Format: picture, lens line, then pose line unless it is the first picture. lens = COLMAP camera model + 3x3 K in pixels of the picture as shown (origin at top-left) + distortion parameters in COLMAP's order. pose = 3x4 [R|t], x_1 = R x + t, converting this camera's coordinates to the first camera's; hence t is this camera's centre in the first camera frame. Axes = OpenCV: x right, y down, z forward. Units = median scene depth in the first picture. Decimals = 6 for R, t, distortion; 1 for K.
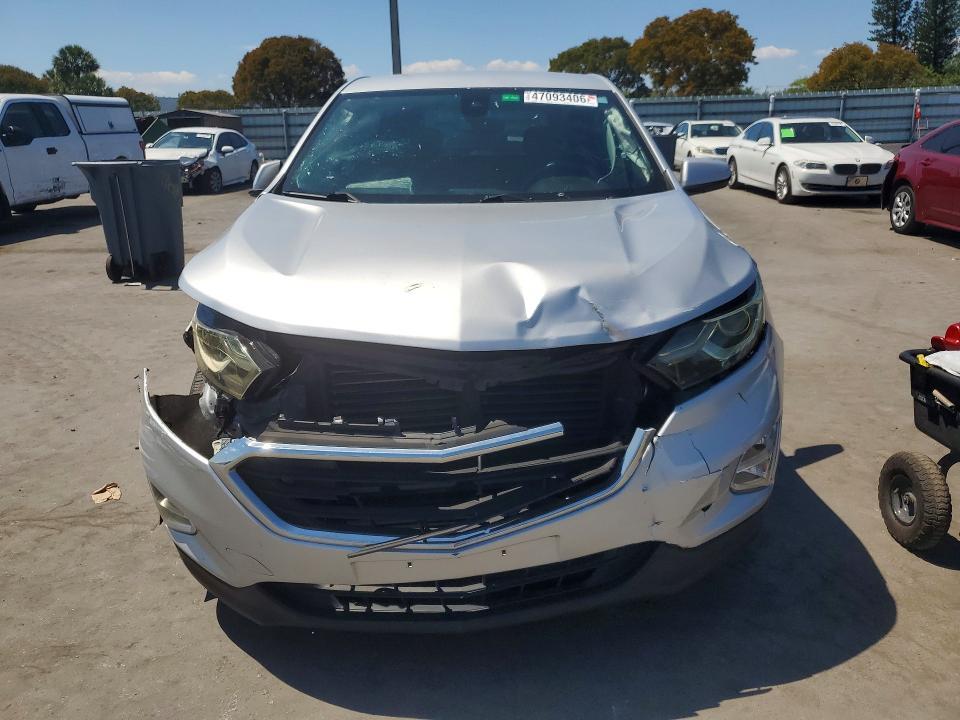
lens RADIAL K [[751.2, 0, 480.8], [0, 751.2, 363.5], [0, 0, 1]] dist [0.022584, -0.000004]
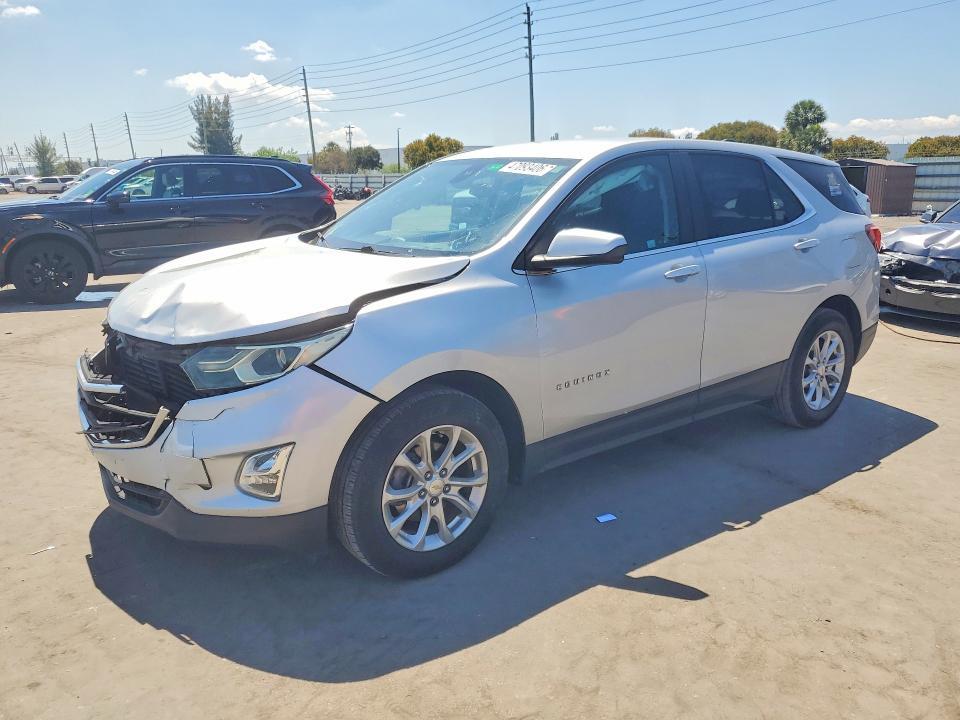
lens RADIAL K [[751.2, 0, 481.4], [0, 751.2, 357.2], [0, 0, 1]] dist [0.022584, -0.000004]
pose [[0.630085, 0.194044, -0.751891, 1.079321], [-0.242564, 0.969006, 0.046807, -0.141971], [0.737669, 0.152889, 0.657624, 0.326218]]
